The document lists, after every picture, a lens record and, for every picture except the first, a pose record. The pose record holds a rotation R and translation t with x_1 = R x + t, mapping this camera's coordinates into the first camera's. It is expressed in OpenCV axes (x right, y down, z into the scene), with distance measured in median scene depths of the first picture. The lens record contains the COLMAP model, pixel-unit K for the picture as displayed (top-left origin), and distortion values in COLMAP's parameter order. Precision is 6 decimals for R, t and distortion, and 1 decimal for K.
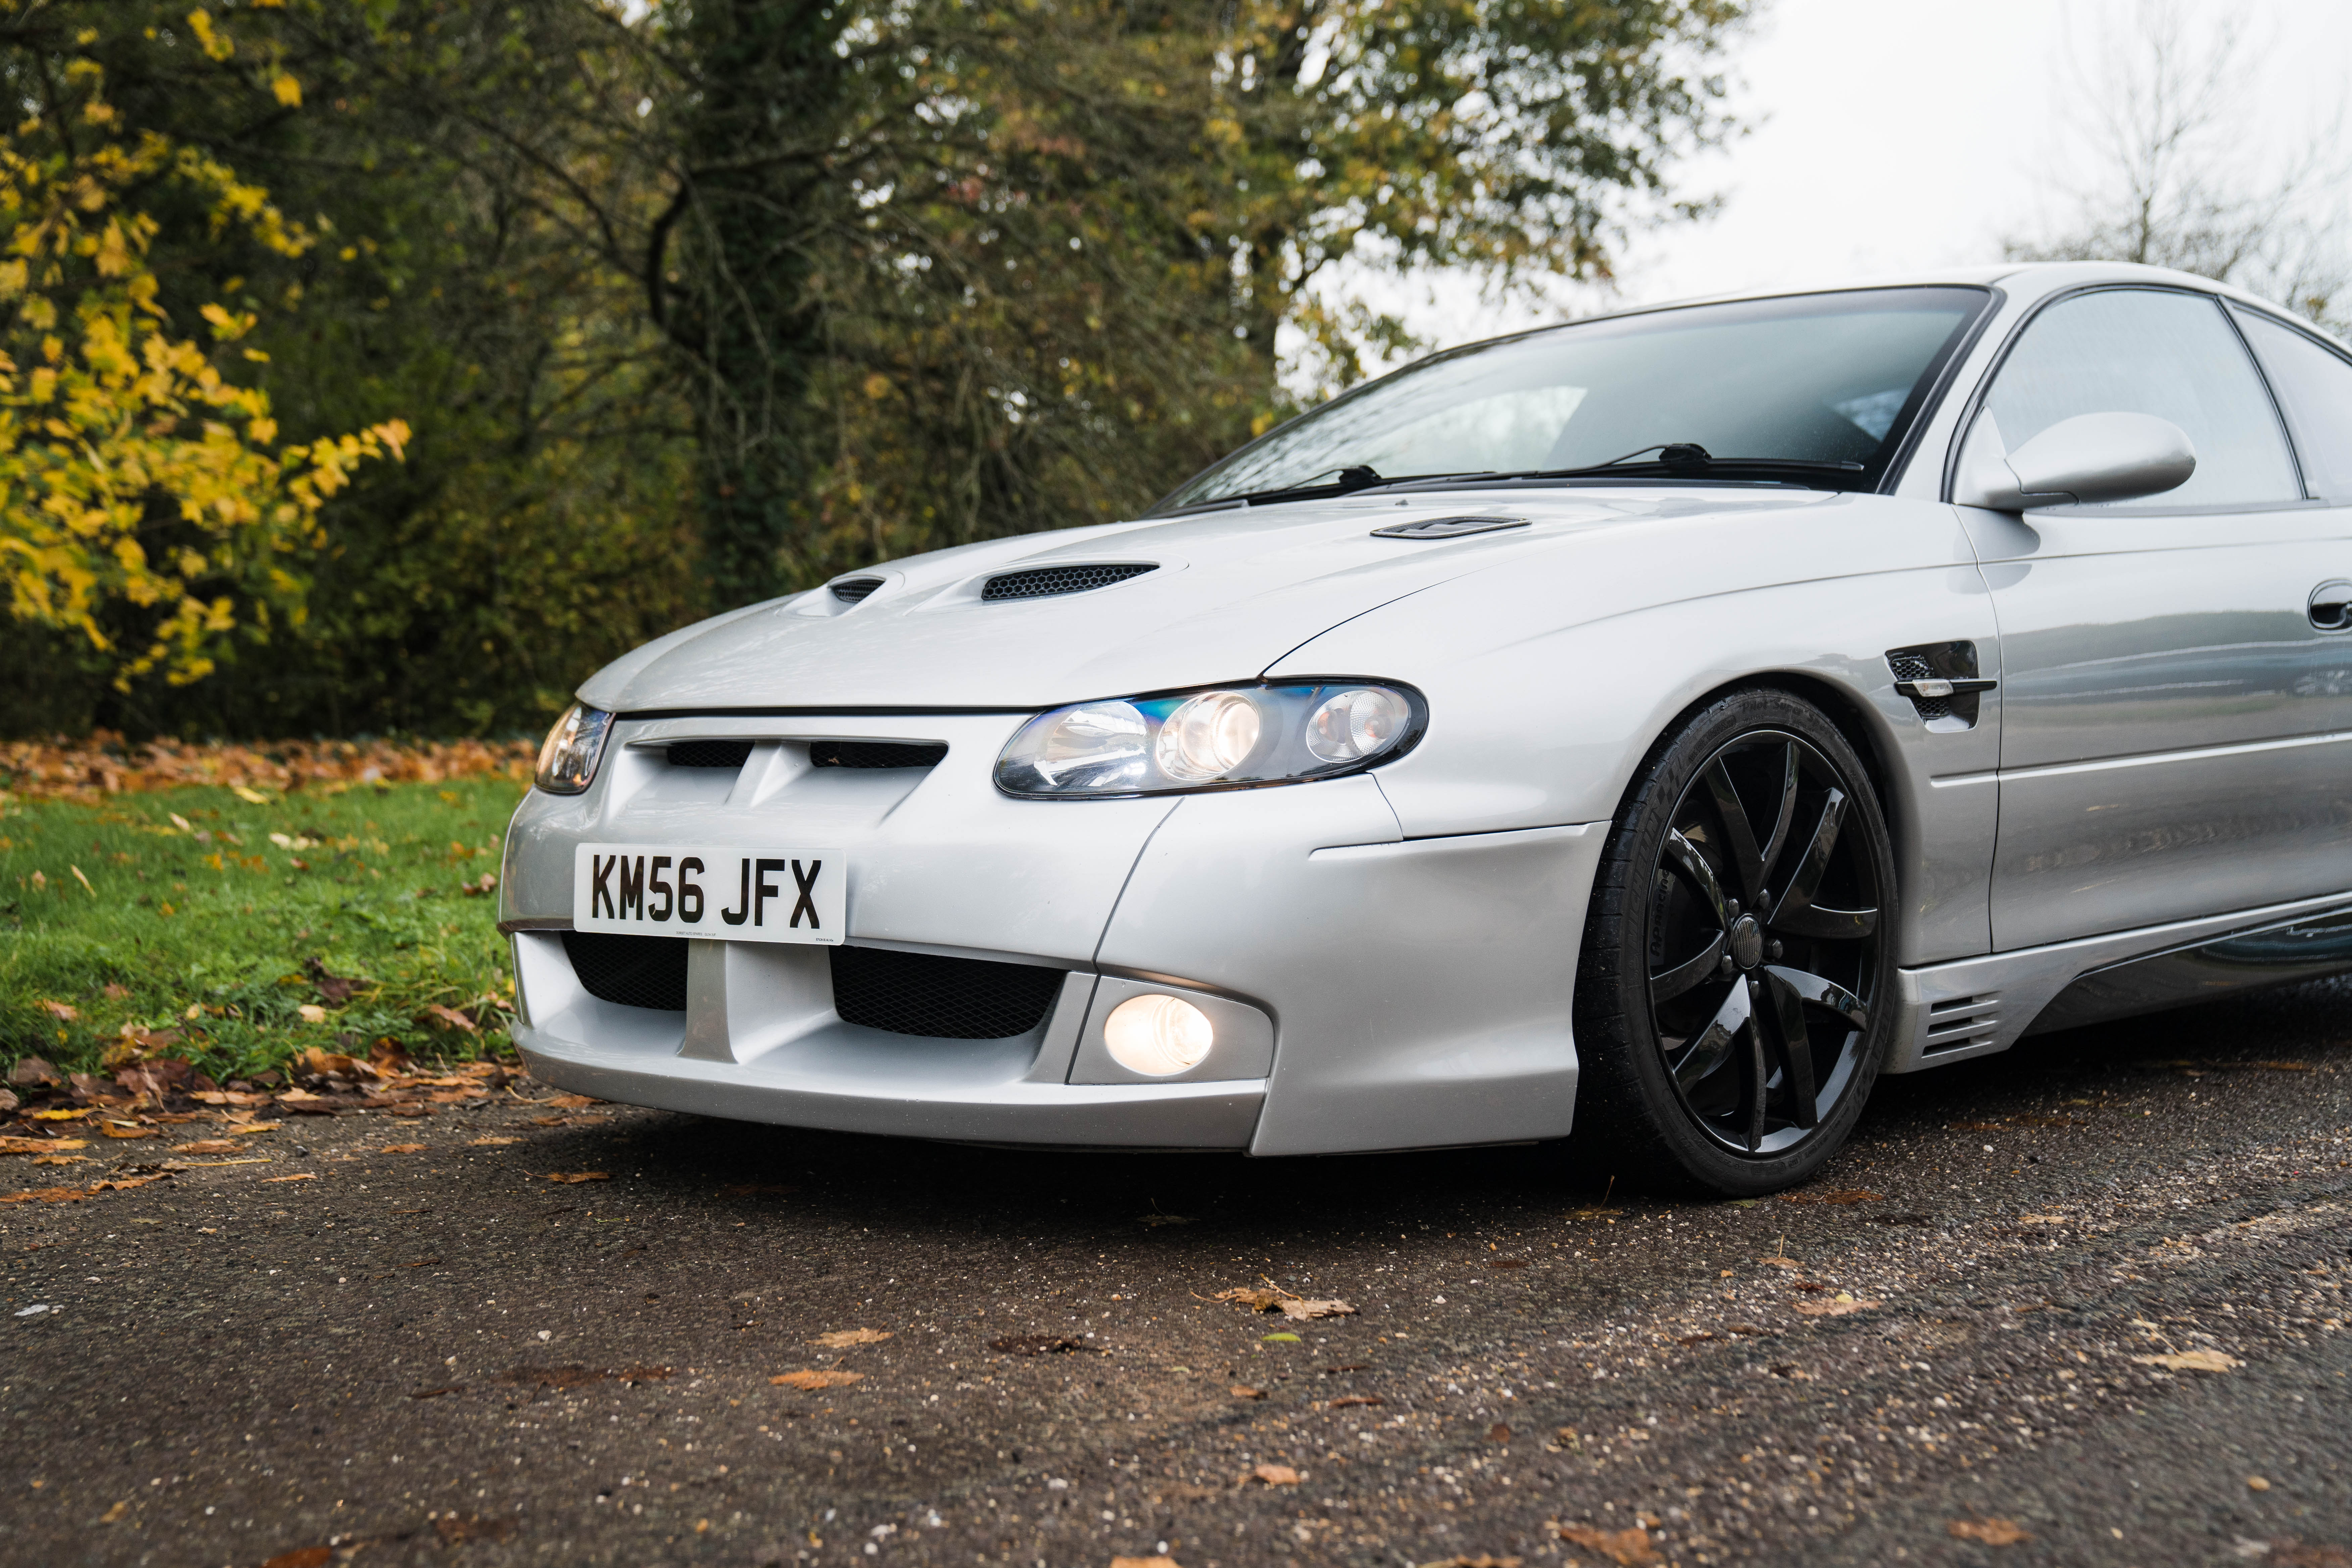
lens RADIAL K [[2824.4, 0, 1187.6], [0, 2824.4, 775.2], [0, 0, 1]] dist [0.136669, 0.000000]
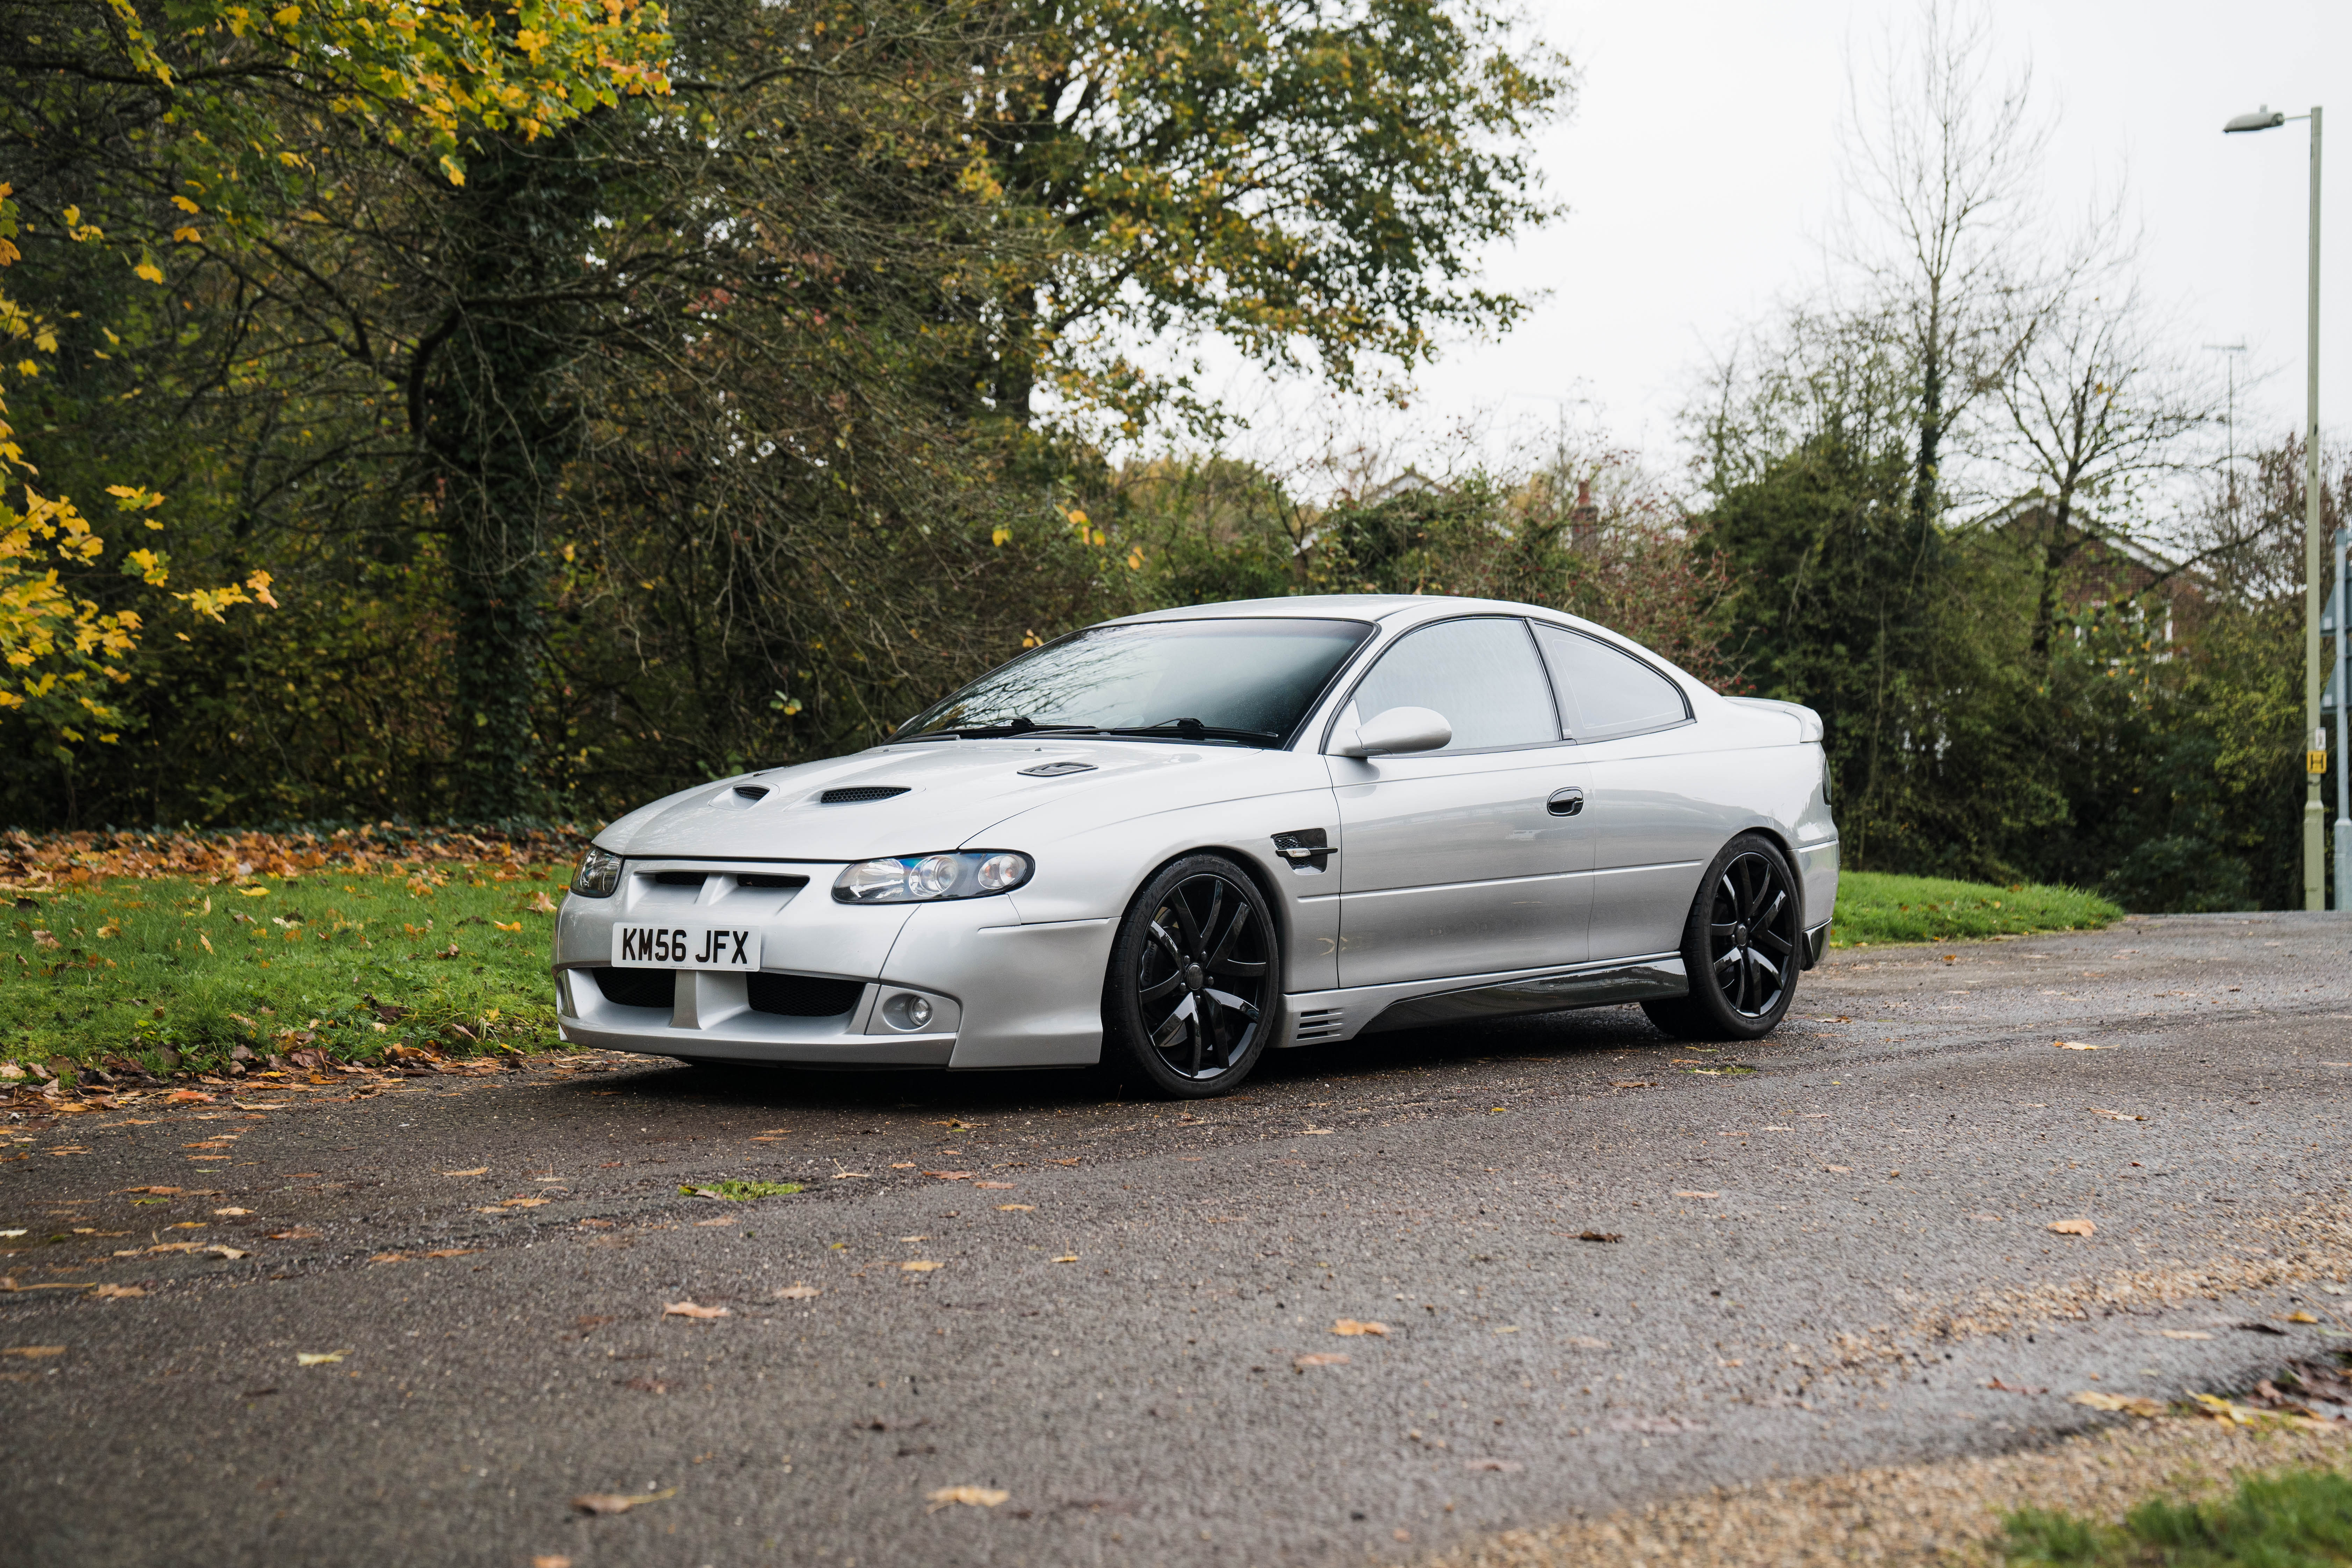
lens RADIAL K [[3534.8, 0, 1184.0], [0, 3534.8, 785.7], [0, 0, 1]] dist [0.349114, 0.000000]
pose [[0.997253, 0.016152, 0.072288, 0.001514], [-0.014730, 0.999688, -0.020166, -0.028335], [-0.072591, 0.019046, 0.997180, -1.585241]]
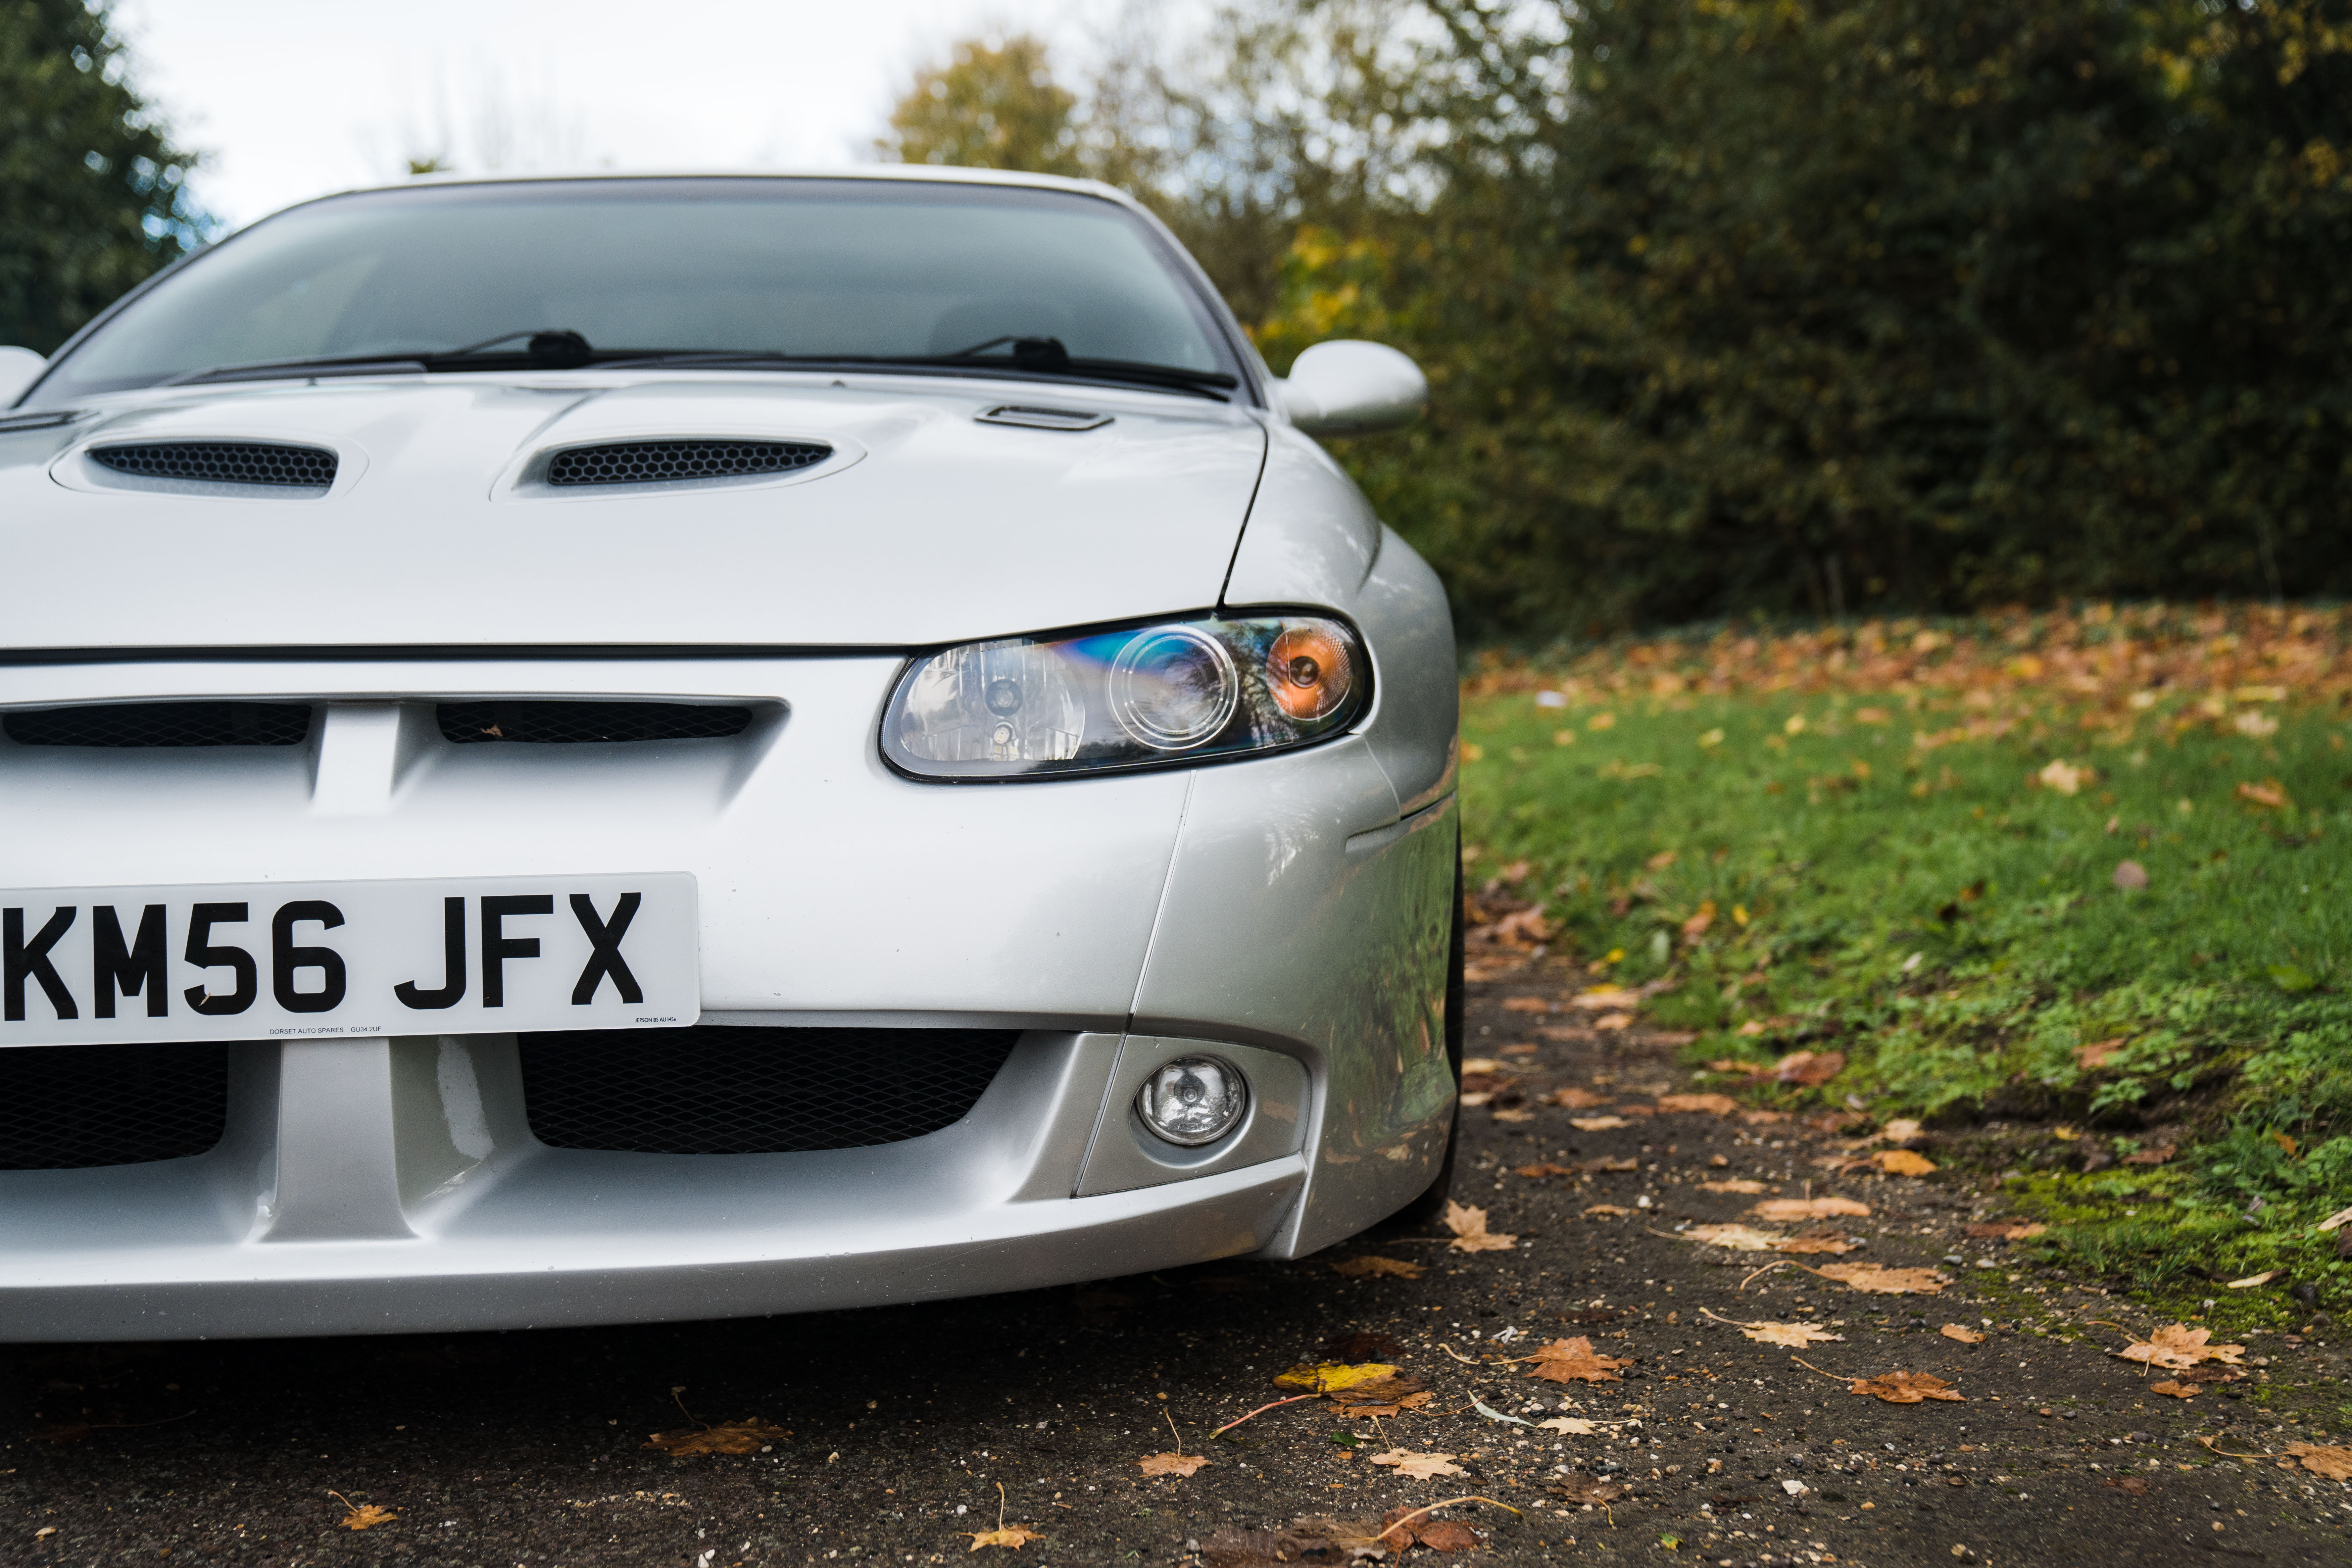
lens RADIAL K [[2827.0, 0, 1172.2], [0, 2827.0, 792.7], [0, 0, 1]] dist [0.087399, 0.000000]
pose [[0.711036, -0.033628, 0.702352, -0.455611], [0.019287, 0.999413, 0.028326, -0.006690], [-0.702892, -0.006595, 0.711266, 0.449095]]
